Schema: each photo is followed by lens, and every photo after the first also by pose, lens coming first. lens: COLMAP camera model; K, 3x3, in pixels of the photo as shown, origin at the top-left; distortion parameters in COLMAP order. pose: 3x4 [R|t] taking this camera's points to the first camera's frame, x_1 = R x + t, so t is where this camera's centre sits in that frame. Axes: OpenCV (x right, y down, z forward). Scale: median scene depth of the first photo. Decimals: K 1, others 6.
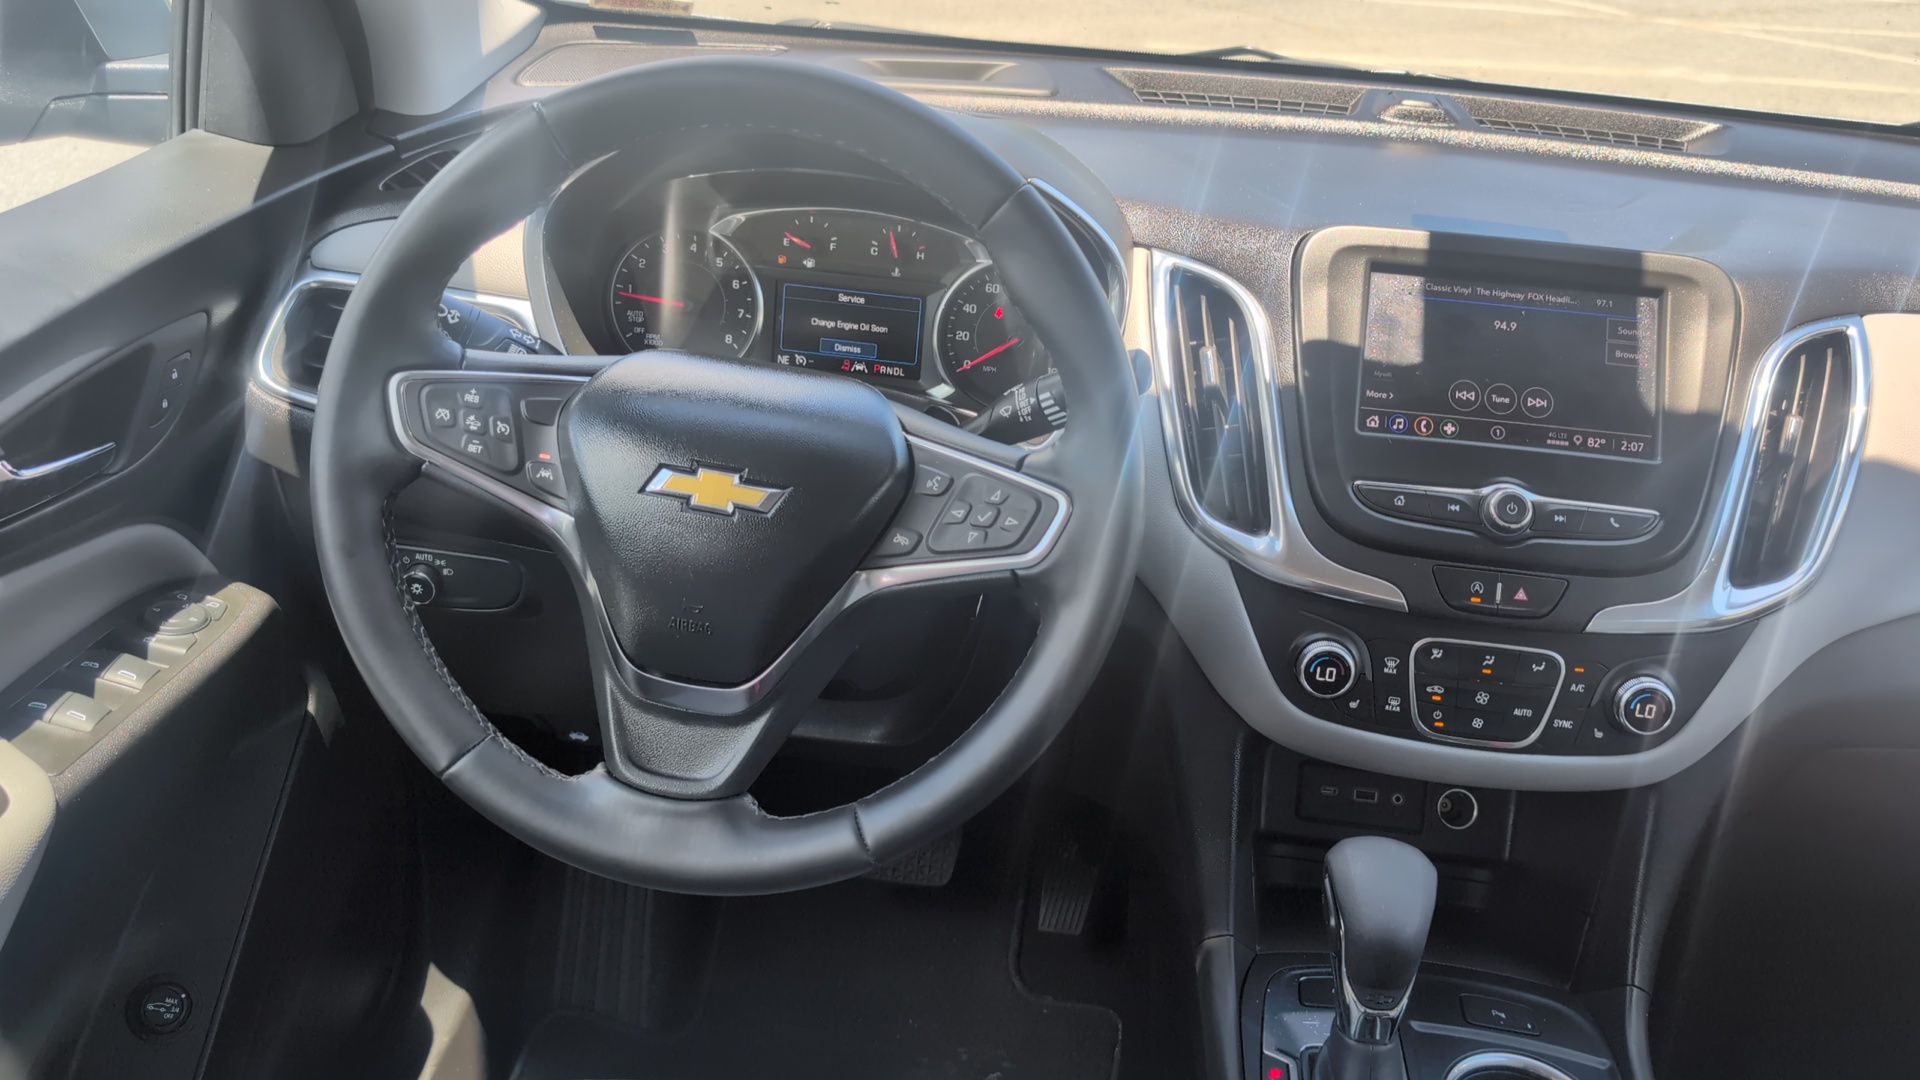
lens RADIAL K [[1612.9, 0, 990.7], [0, 1612.9, 528.1], [0, 0, 1]] dist [0.024868, -0.037907]
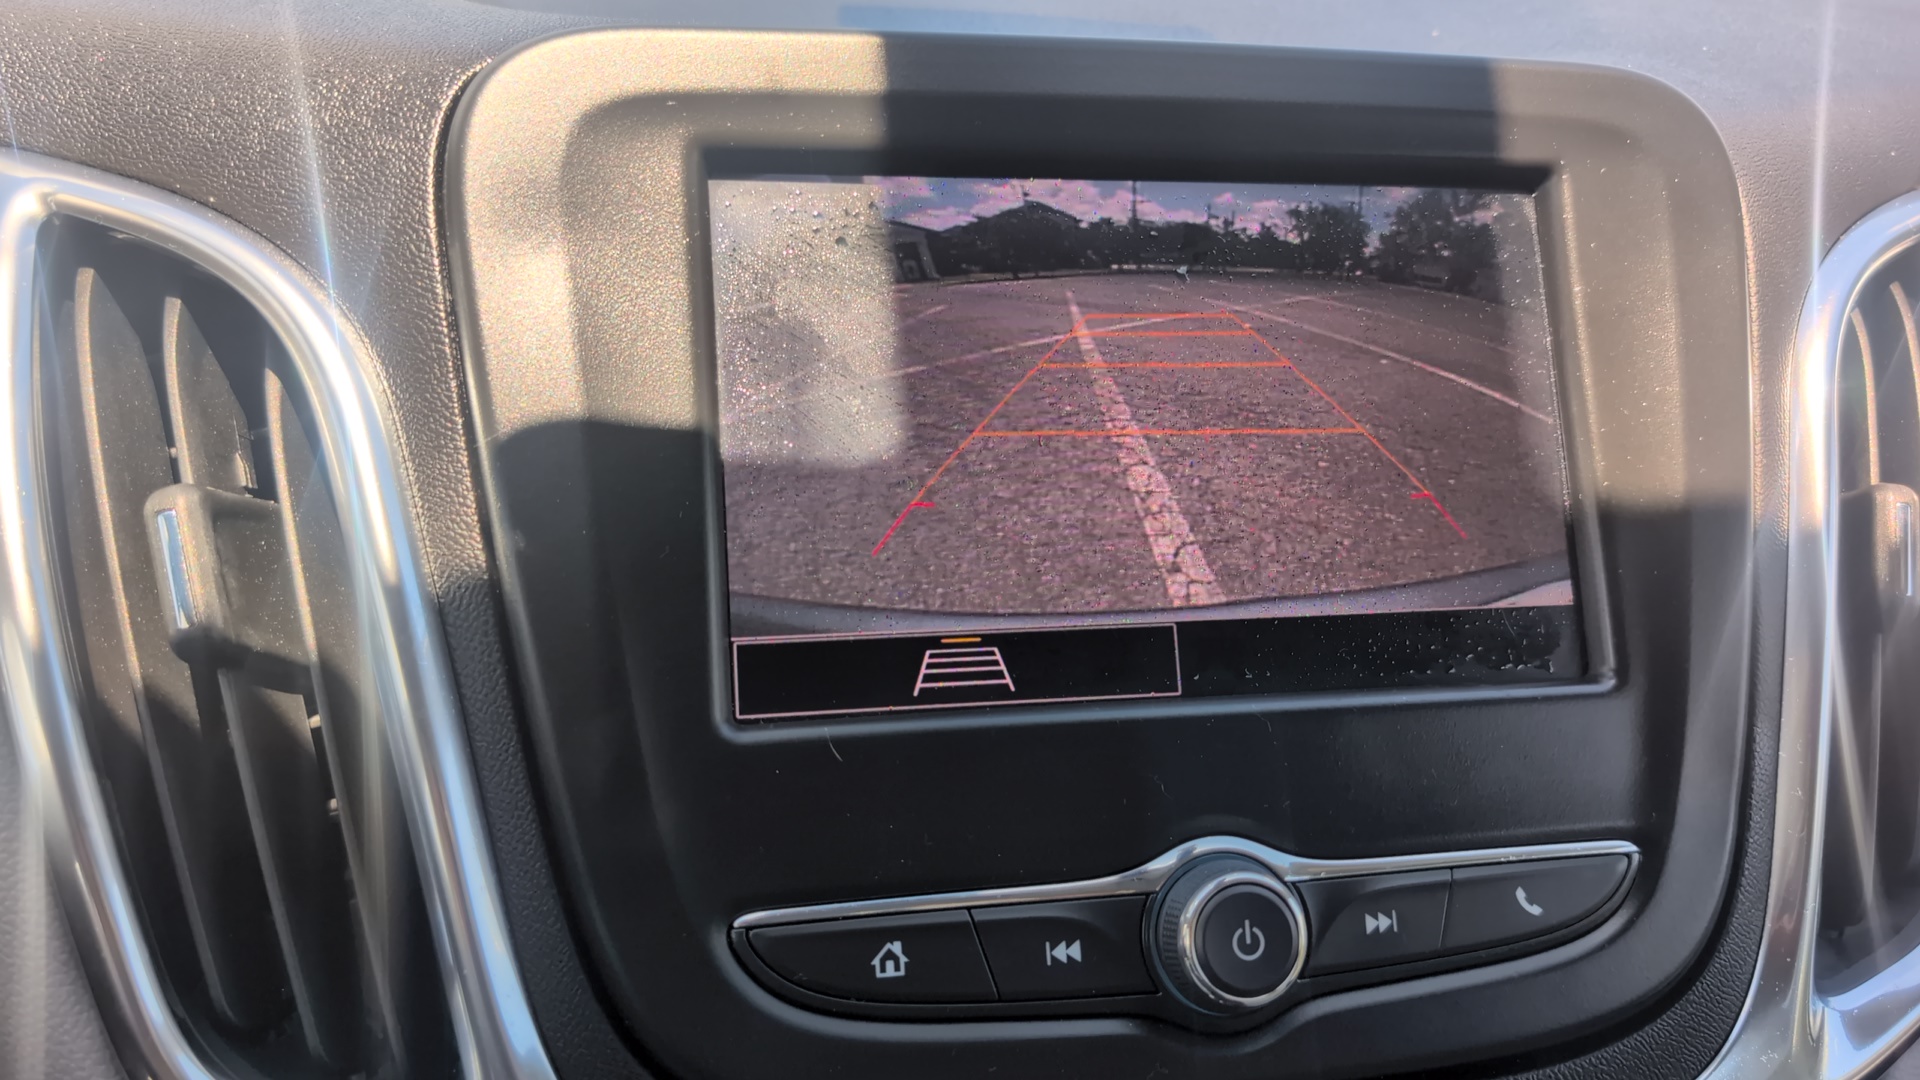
lens RADIAL K [[1612.9, 0, 973.9], [0, 1612.9, 547.6], [0, 0, 1]] dist [0.024868, -0.037907]
pose [[0.952932, -0.137386, 0.270271, 0.196594], [0.116903, 0.989006, 0.090556, -0.114676], [-0.279741, -0.054698, 0.958516, 0.710087]]
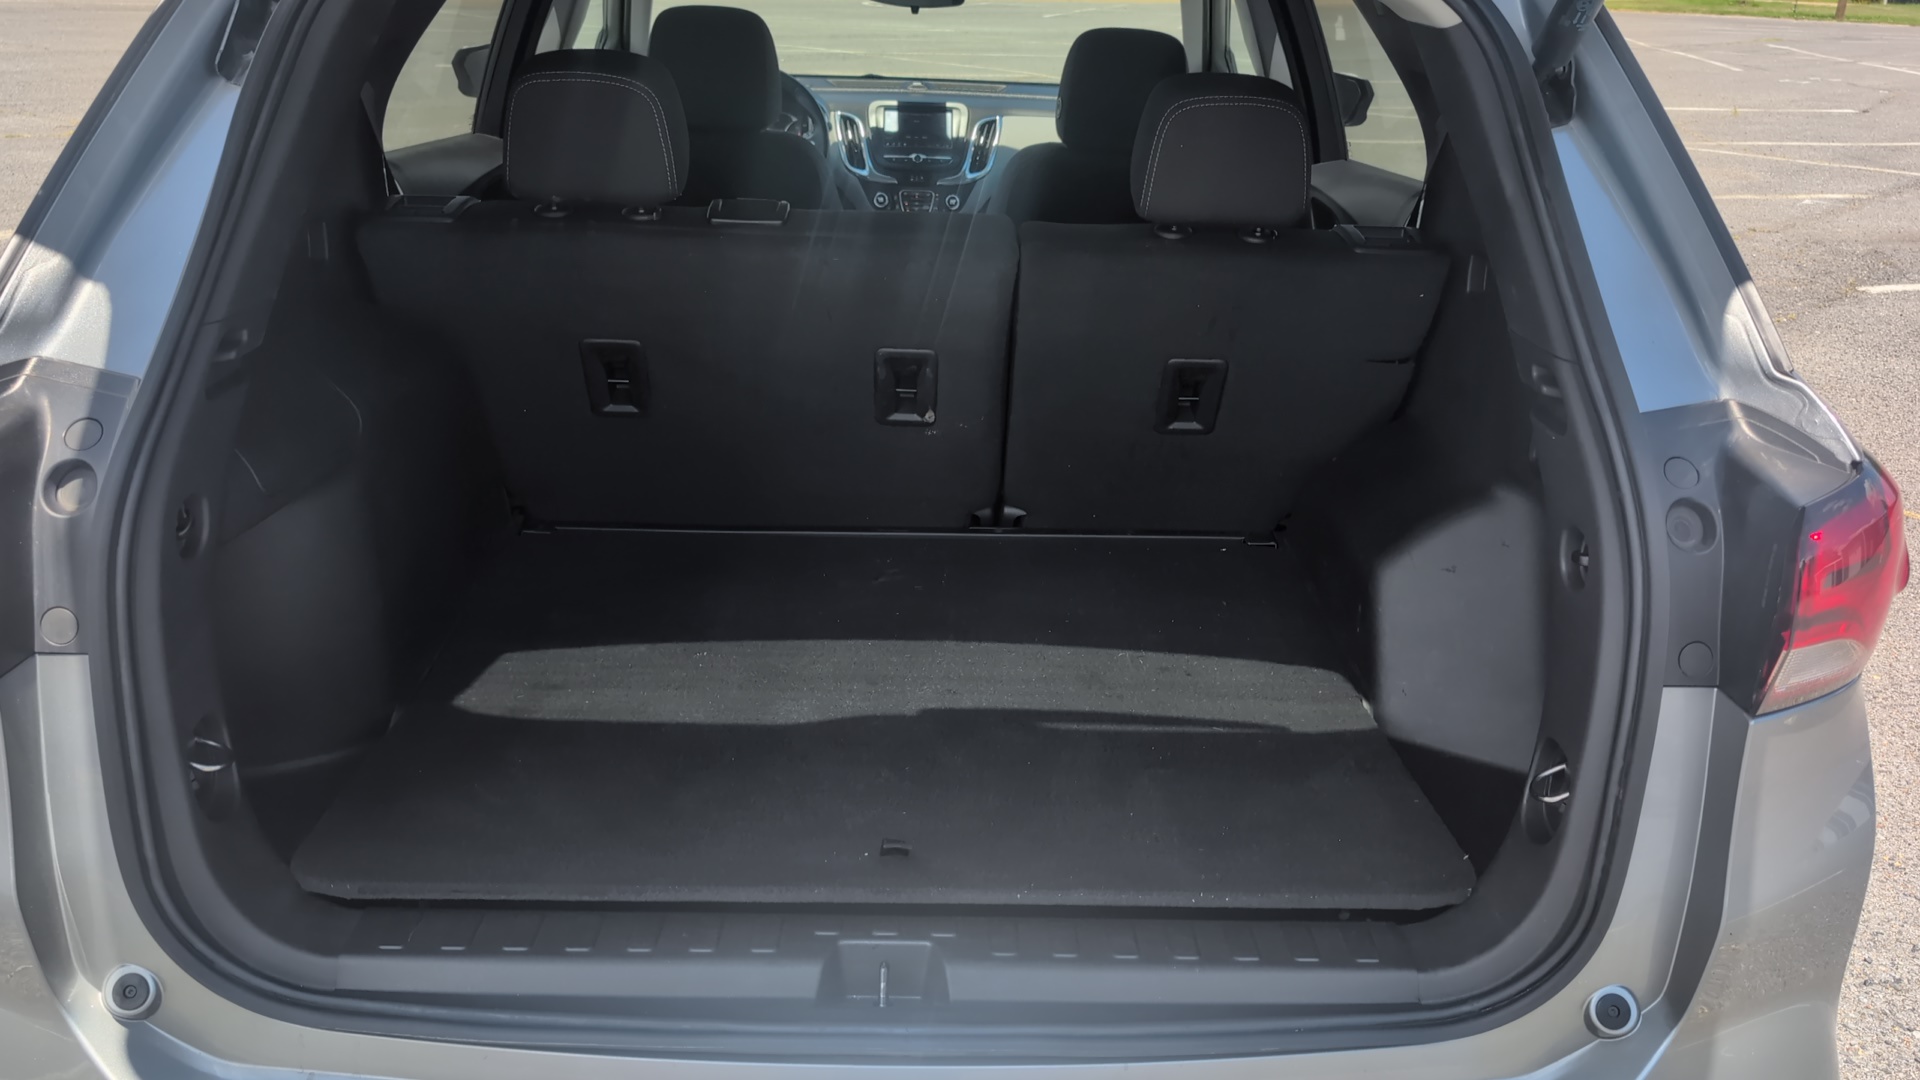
lens RADIAL K [[1612.9, 0, 962.5], [0, 1612.9, 557.6], [0, 0, 1]] dist [0.024868, -0.037907]
pose [[0.992584, -0.081567, 0.090136, -0.046163], [0.086708, 0.994733, -0.054669, 1.311453], [-0.085202, 0.062079, 0.994428, -3.308859]]
